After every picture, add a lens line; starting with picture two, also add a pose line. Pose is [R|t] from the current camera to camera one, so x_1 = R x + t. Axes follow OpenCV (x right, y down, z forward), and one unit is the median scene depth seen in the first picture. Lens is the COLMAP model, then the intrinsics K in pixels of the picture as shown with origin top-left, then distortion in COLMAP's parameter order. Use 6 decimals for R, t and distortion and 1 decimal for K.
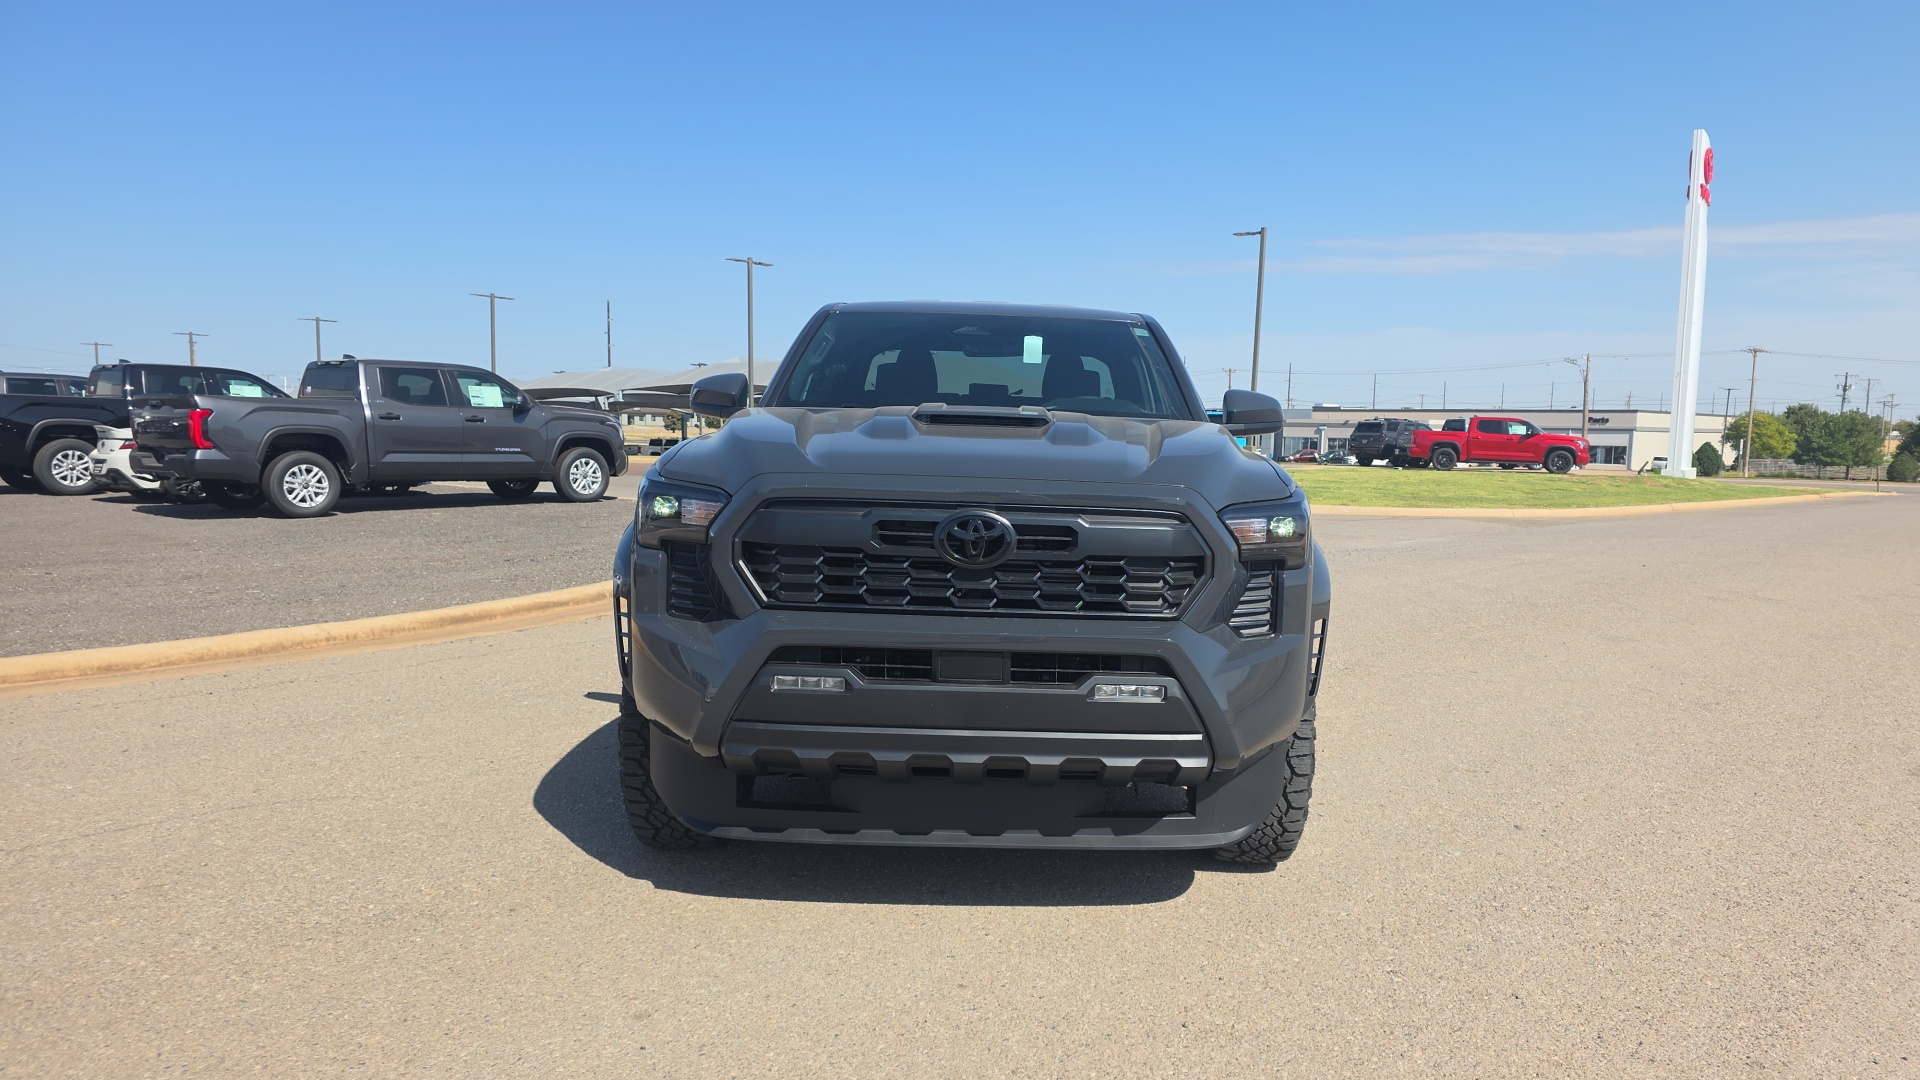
lens RADIAL K [[1293.8, 0, 1038.0], [0, 1293.8, 546.5], [0, 0, 1]] dist [0.066599, -0.064530]
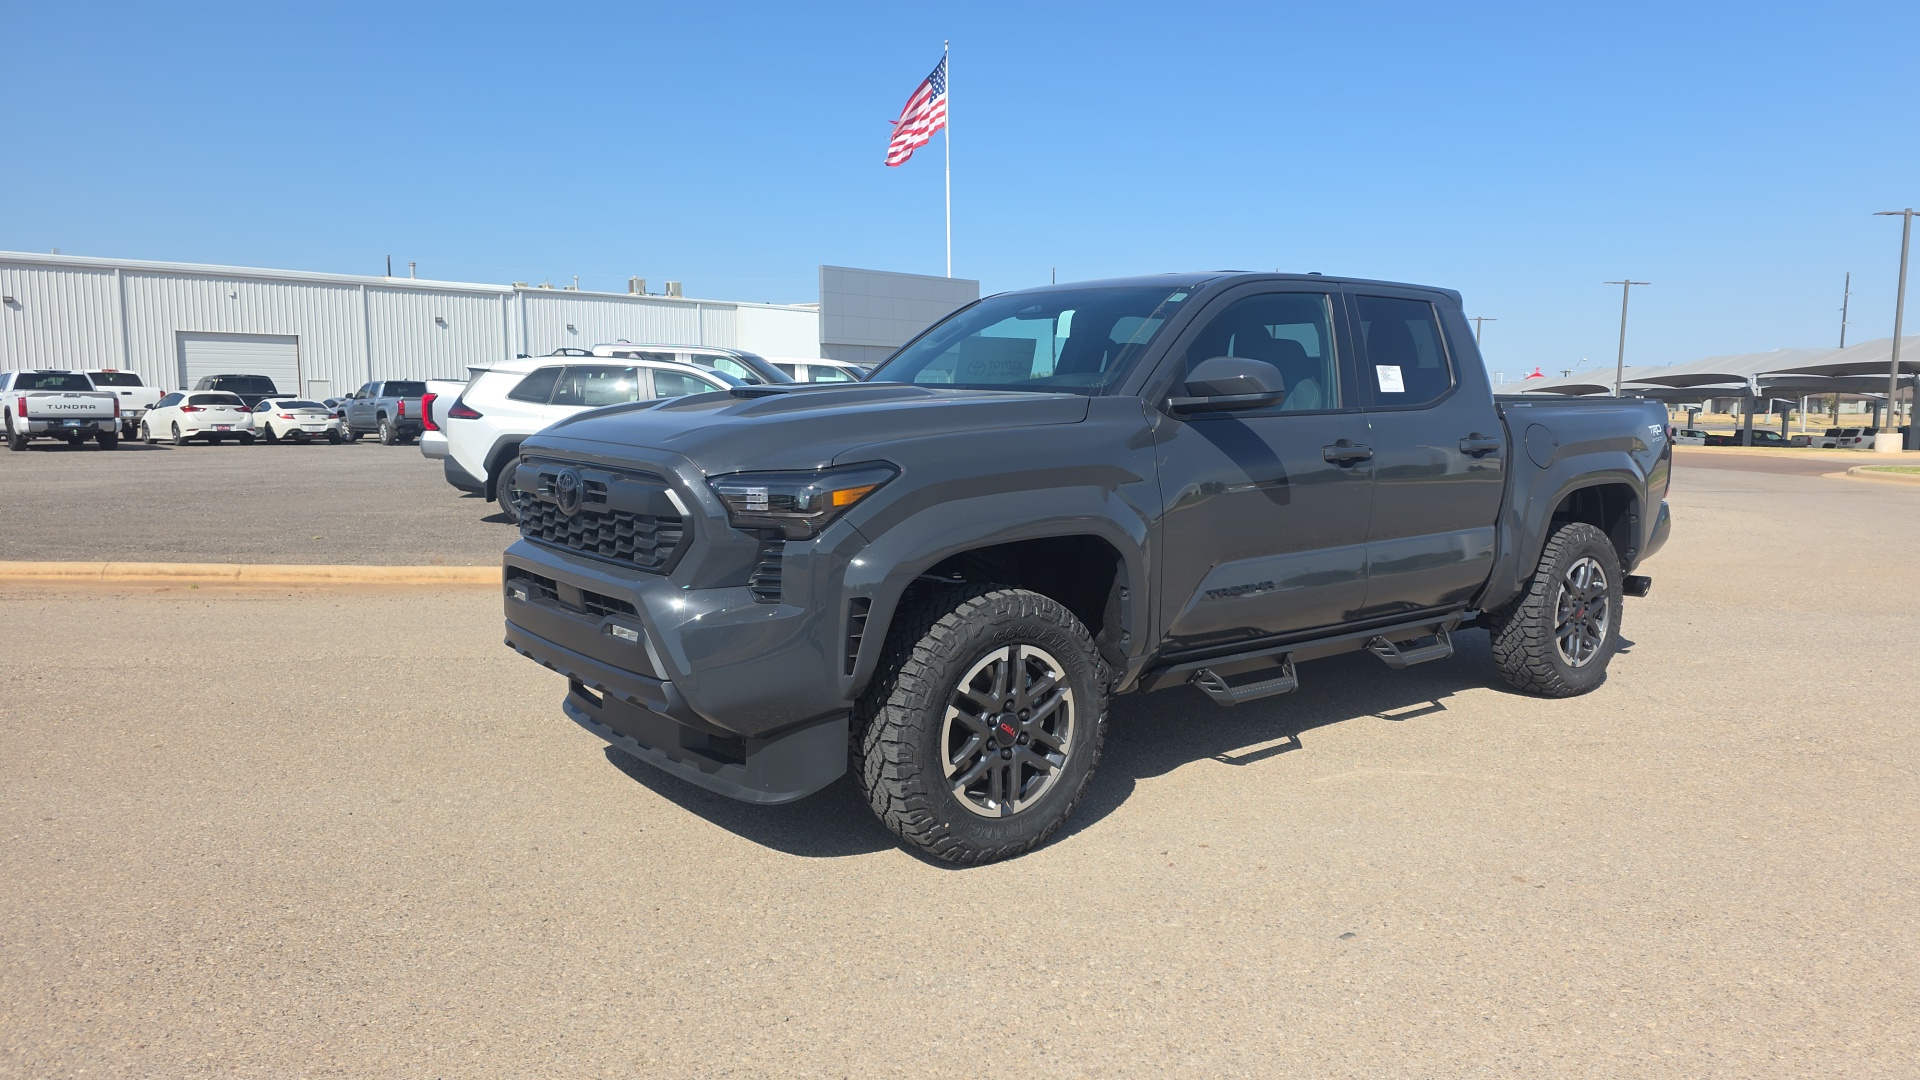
lens RADIAL K [[1281.7, 0, 983.5], [0, 1281.7, 533.8], [0, 0, 1]] dist [0.073393, -0.064697]
pose [[0.630819, 0.066009, -0.773117, 0.619419], [-0.067585, 0.997262, 0.030001, -0.016437], [0.772981, 0.033326, 0.633554, 0.286067]]
